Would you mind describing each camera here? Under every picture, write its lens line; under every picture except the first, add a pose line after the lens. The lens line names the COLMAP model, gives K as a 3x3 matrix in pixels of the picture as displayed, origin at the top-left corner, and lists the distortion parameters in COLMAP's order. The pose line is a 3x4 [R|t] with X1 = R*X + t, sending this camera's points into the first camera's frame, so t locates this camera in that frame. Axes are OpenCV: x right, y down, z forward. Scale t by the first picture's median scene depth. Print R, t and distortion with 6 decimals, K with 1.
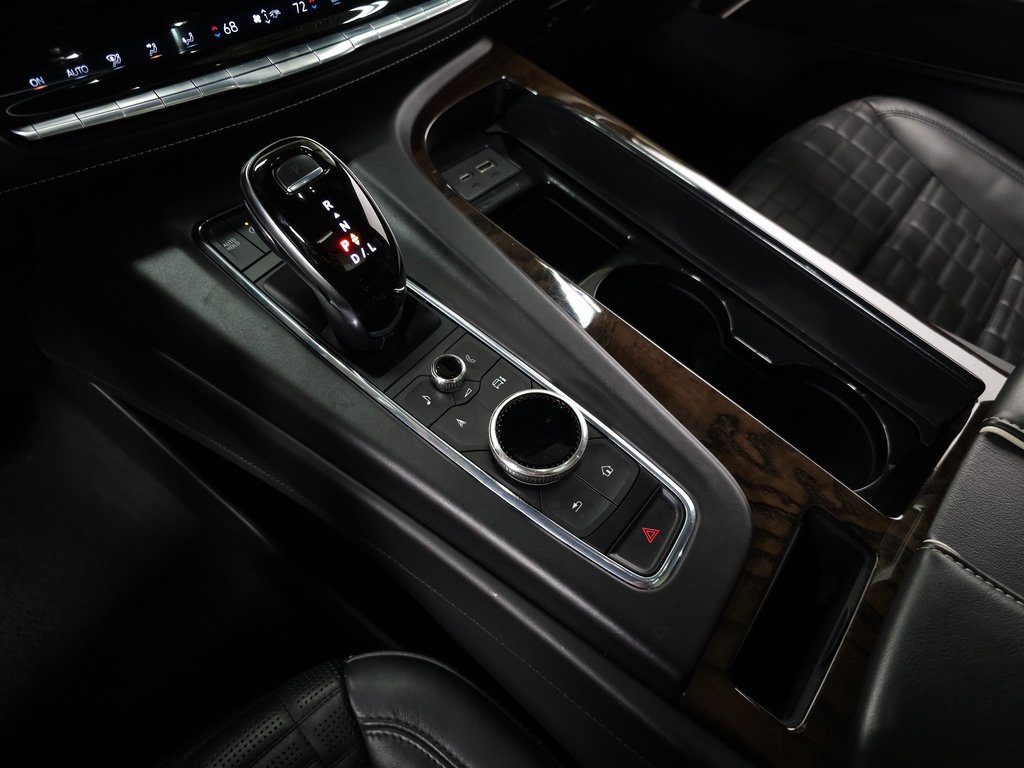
lens RADIAL K [[692.8, 0, 518.8], [0, 692.8, 383.5], [0, 0, 1]] dist [0.038221, -0.042876]
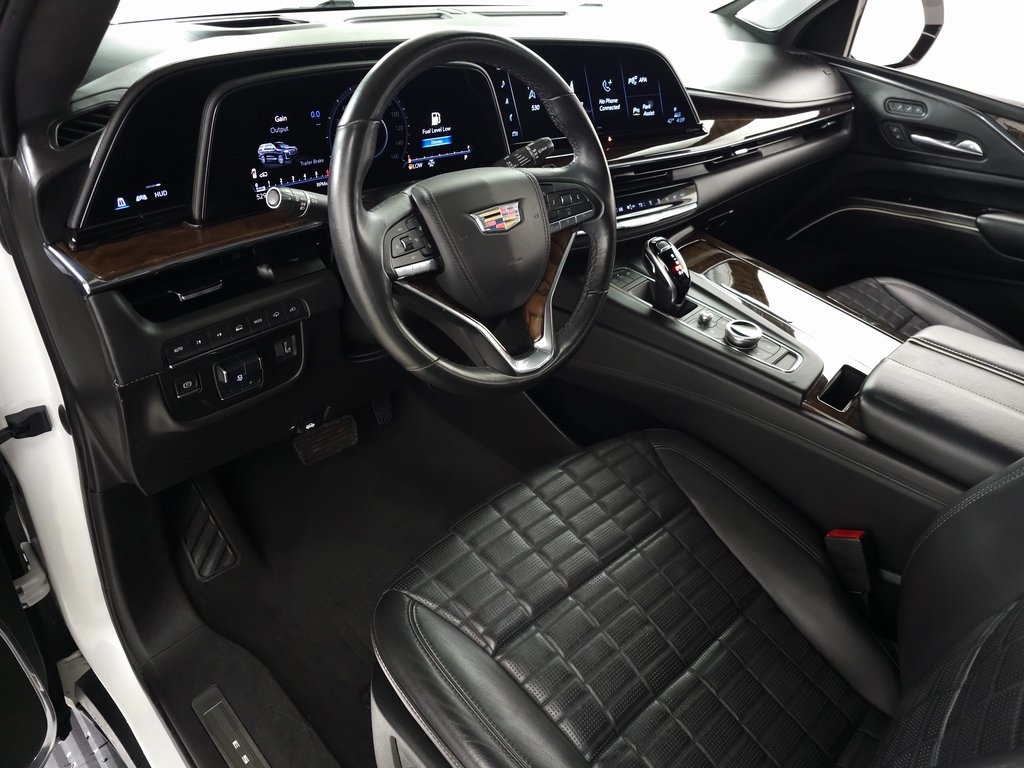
lens RADIAL K [[692.8, 0, 518.8], [0, 692.8, 383.5], [0, 0, 1]] dist [0.038221, -0.042876]
pose [[0.995691, 0.053751, -0.075569, -0.555791], [-0.075113, 0.945356, -0.317269, 1.038690], [0.054386, 0.321578, 0.945320, -1.397527]]
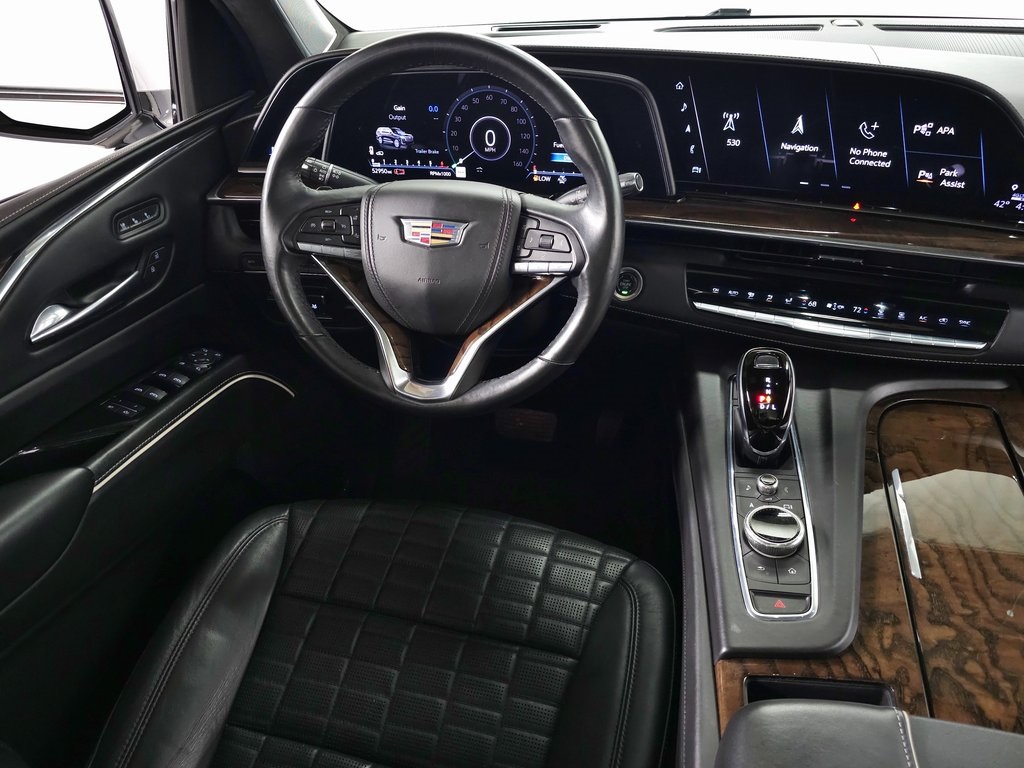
lens RADIAL K [[691.5, 0, 502.5], [0, 691.5, 384.6], [0, 0, 1]] dist [0.045340, -0.053138]
pose [[0.449412, 0.435055, -0.780228, 0.793241], [-0.667039, 0.744383, 0.030853, 0.173558], [0.594212, 0.506577, 0.624734, -0.602682]]
